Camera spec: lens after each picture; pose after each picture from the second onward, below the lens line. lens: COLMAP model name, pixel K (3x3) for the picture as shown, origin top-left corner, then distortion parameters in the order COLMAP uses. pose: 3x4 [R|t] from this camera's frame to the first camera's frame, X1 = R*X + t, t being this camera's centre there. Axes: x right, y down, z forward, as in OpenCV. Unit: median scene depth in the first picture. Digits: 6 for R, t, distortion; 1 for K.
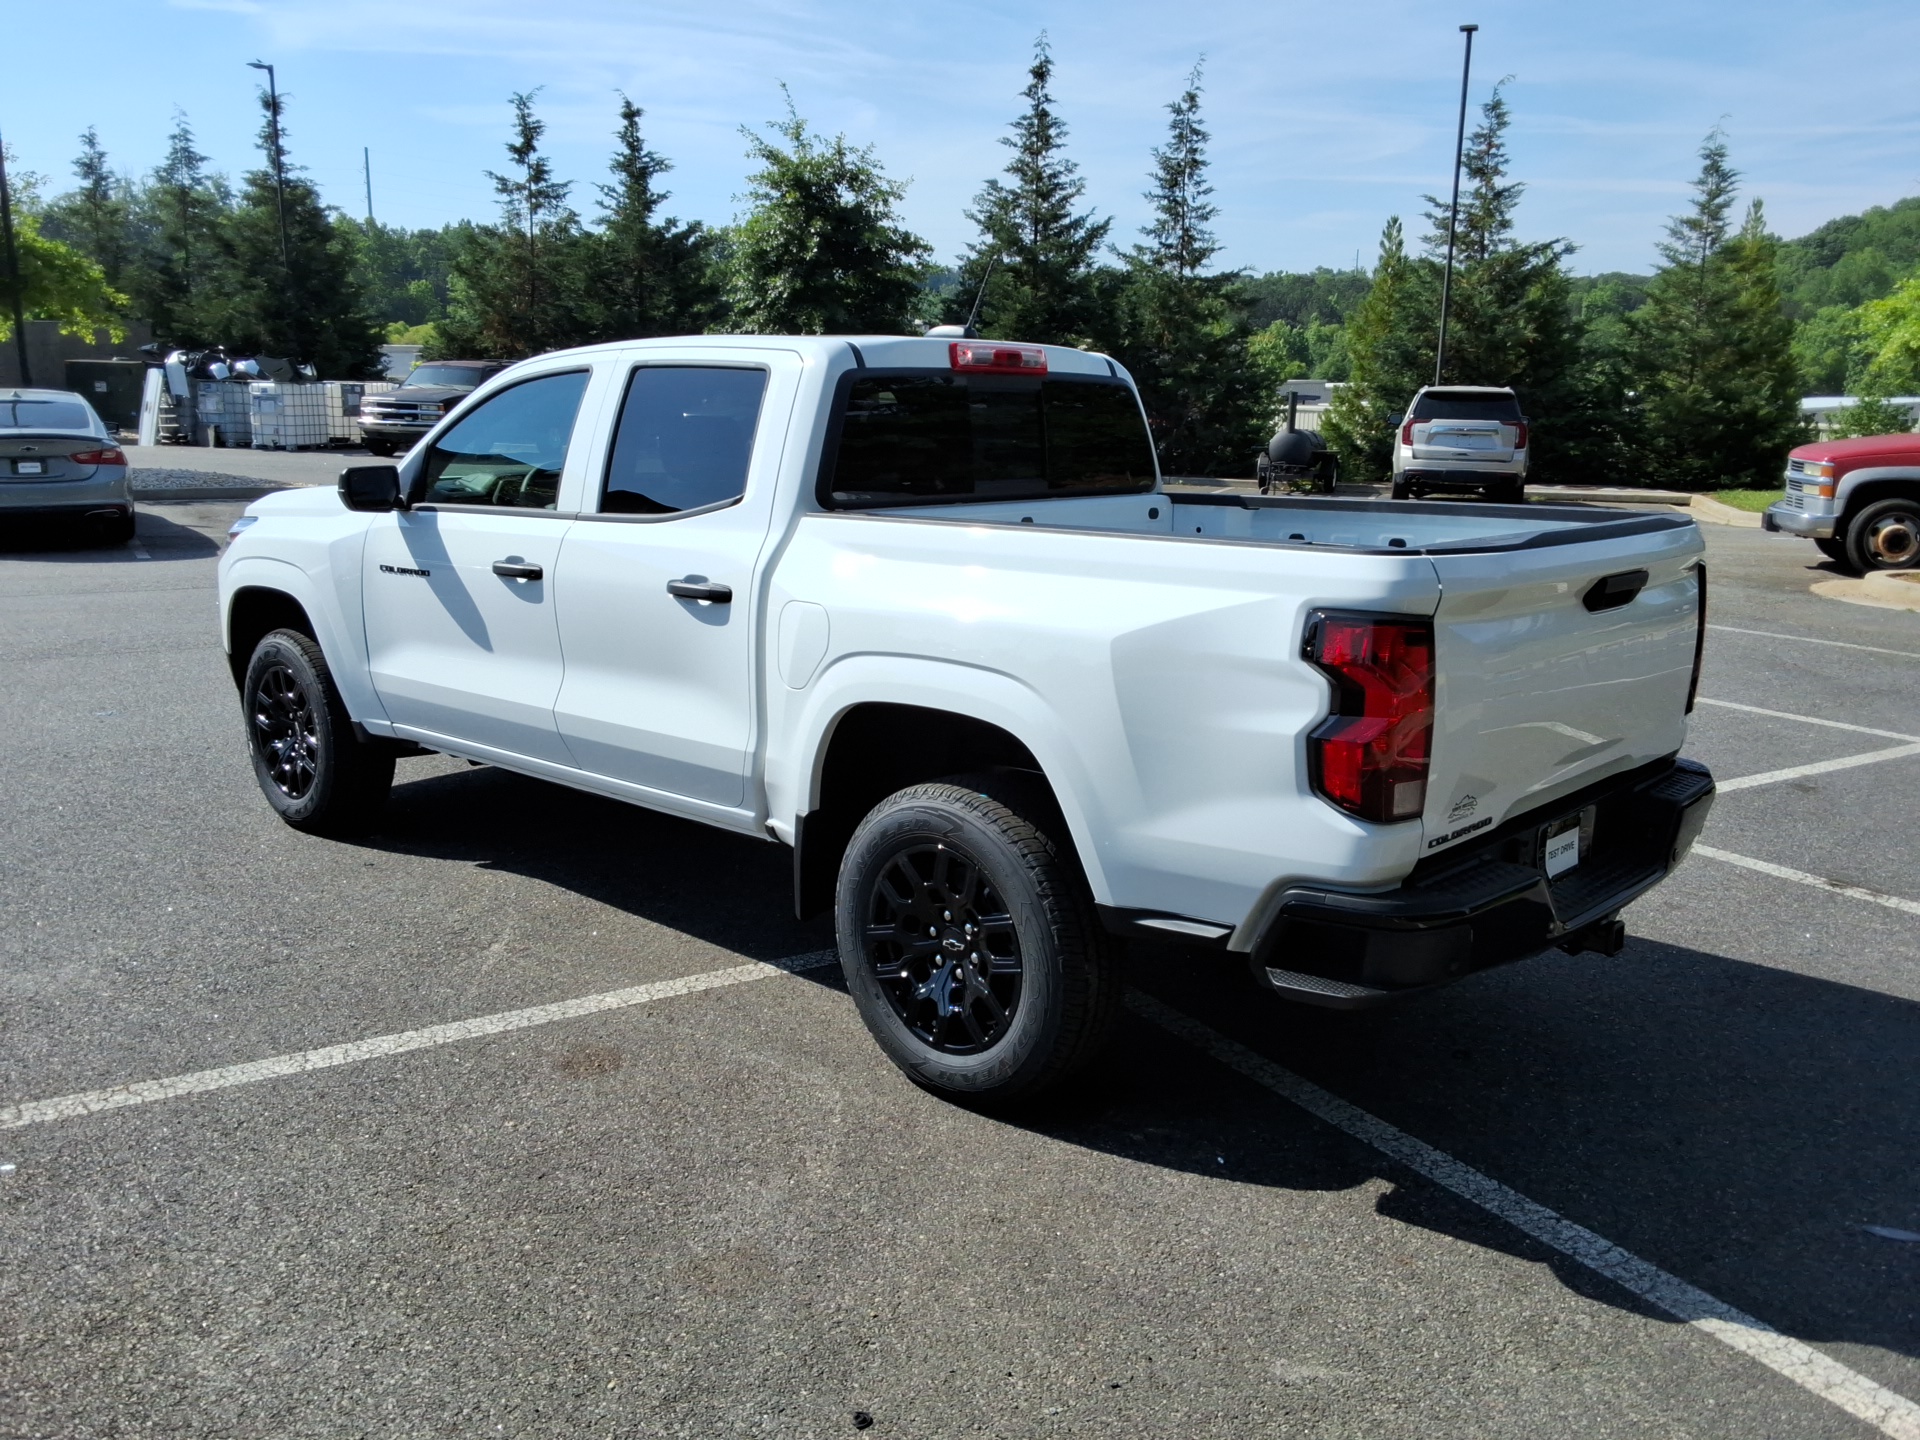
lens RADIAL K [[1543.2, 0, 965.5], [0, 1543.2, 720.4], [0, 0, 1]] dist [0.101683, -0.155509]
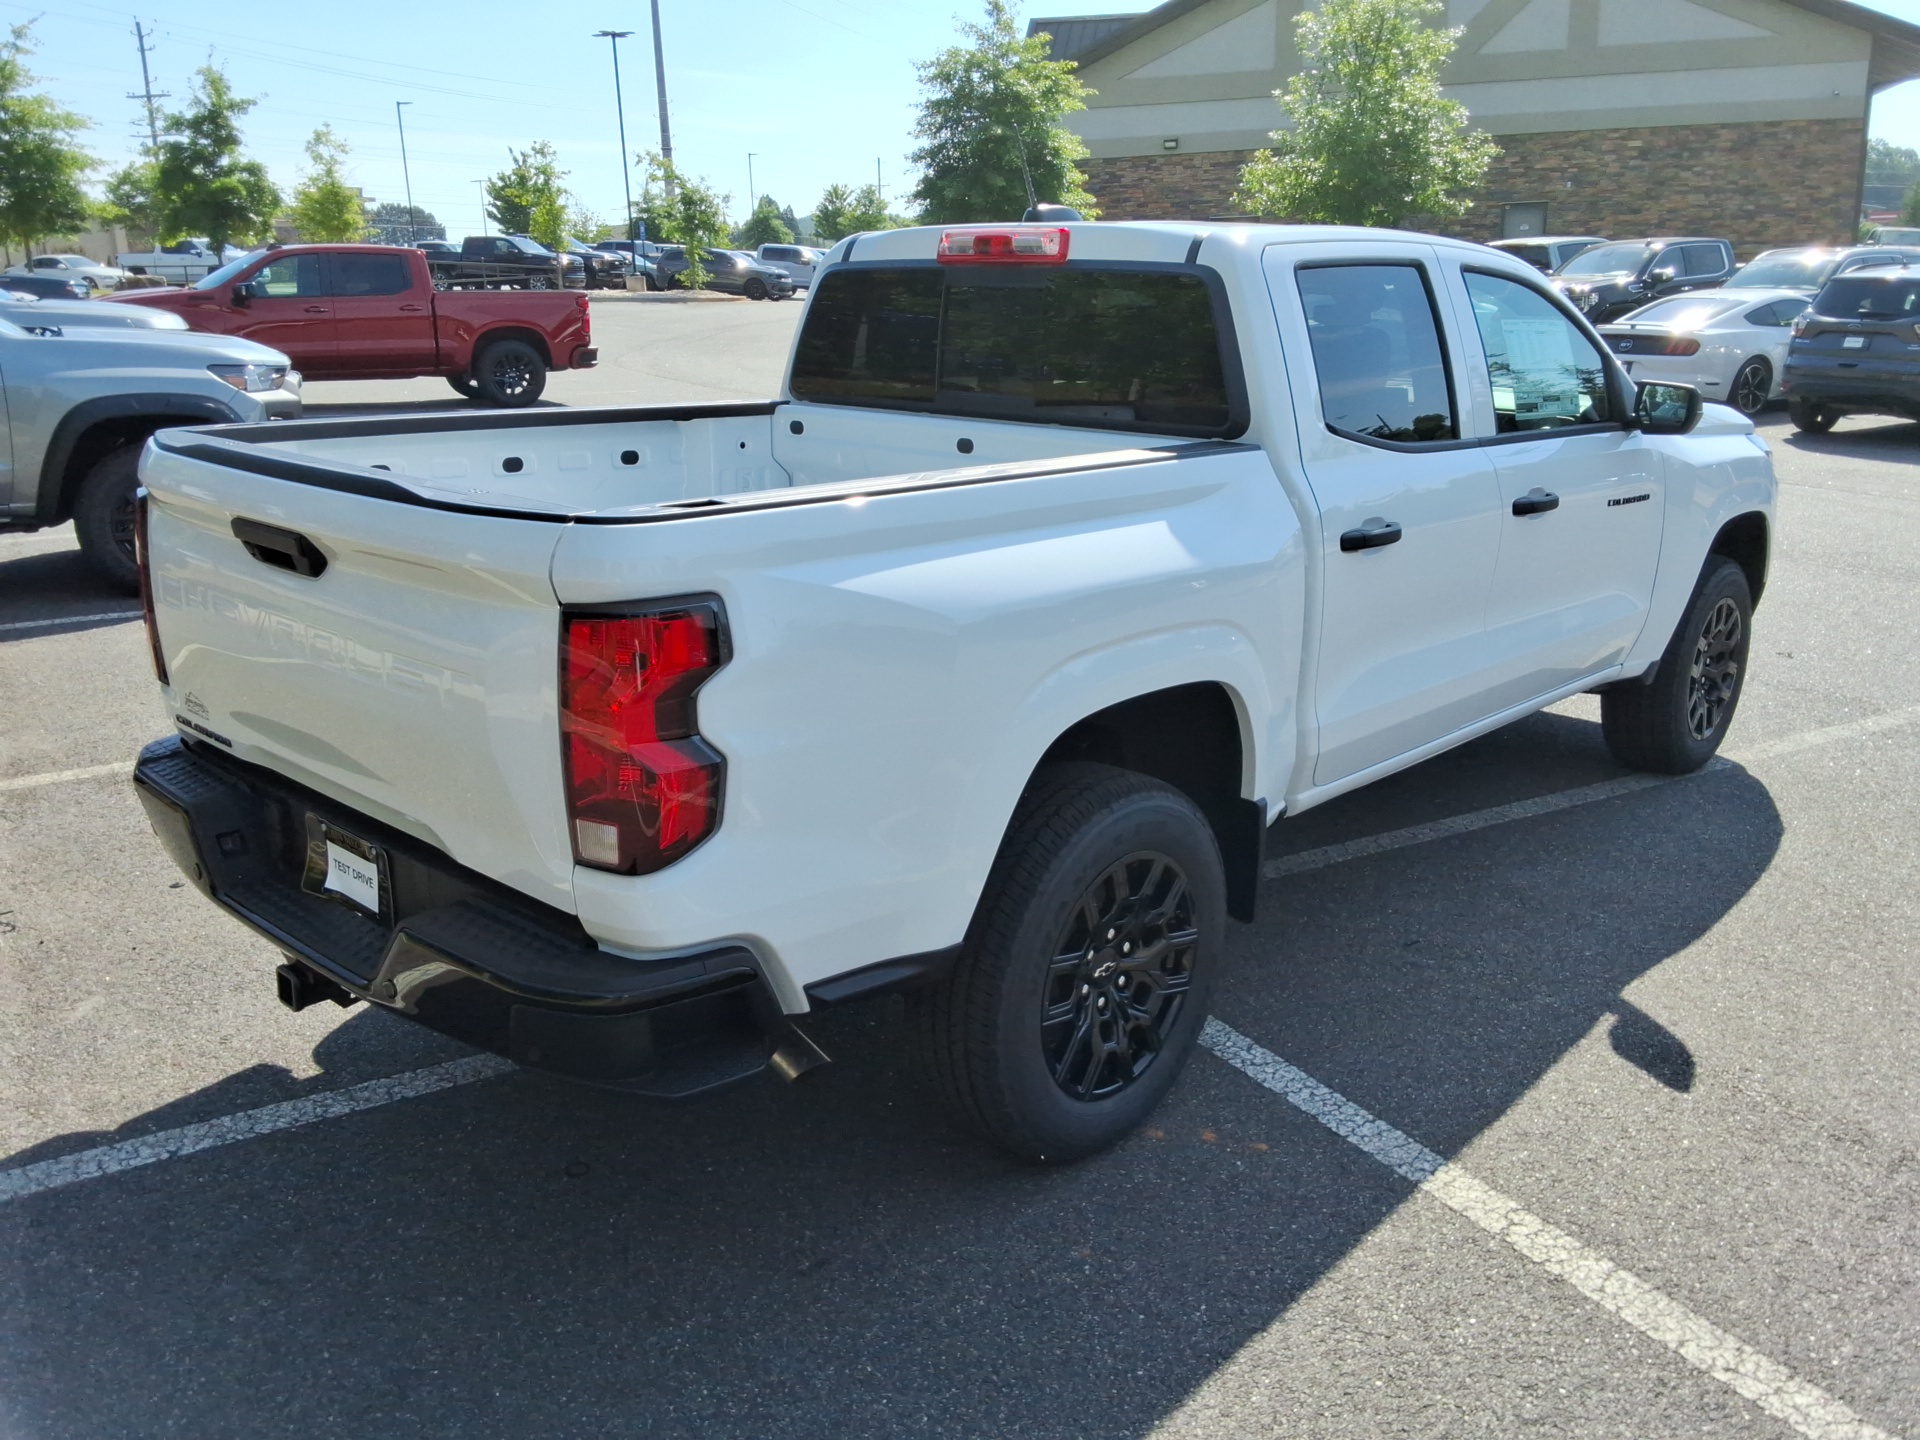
lens RADIAL K [[1543.2, 0, 972.7], [0, 1543.2, 719.6], [0, 0, 1]] dist [0.101683, -0.155509]
pose [[0.003352, 0.266572, -0.963809, 0.126769], [-0.210326, 0.942443, 0.259931, -0.029441], [0.977626, 0.201843, 0.059226, 0.140129]]
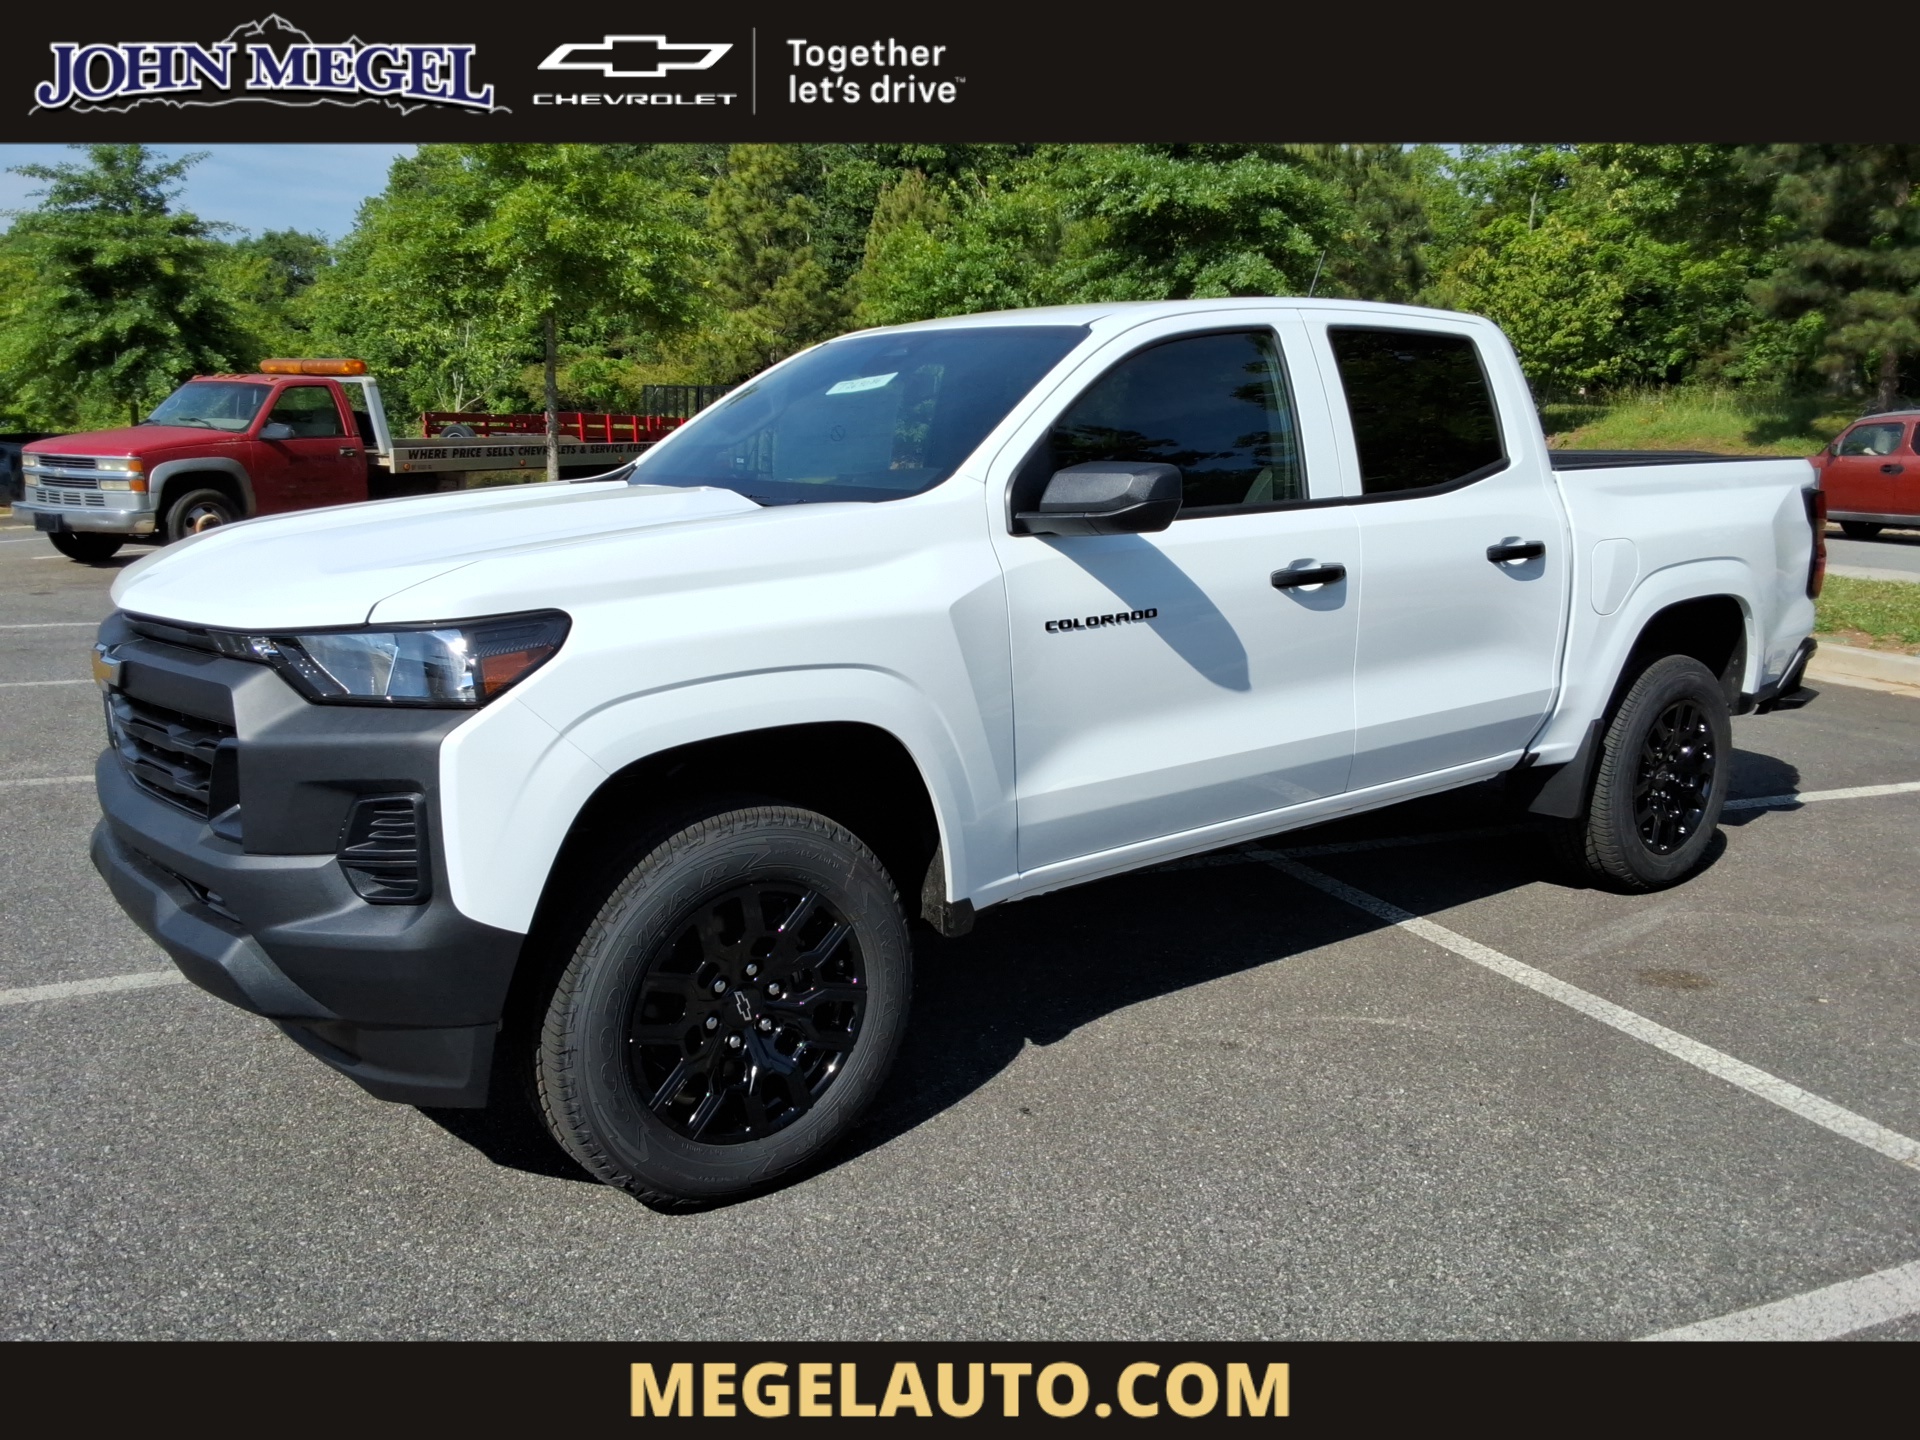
lens RADIAL K [[1543.2, 0, 991.6], [0, 1543.2, 717.4], [0, 0, 1]] dist [0.101683, -0.155509]
pose [[0.147983, -0.190720, 0.970426, -0.166693], [0.194078, 0.967751, 0.160599, -0.027970], [-0.969760, 0.164573, 0.180226, 0.153708]]
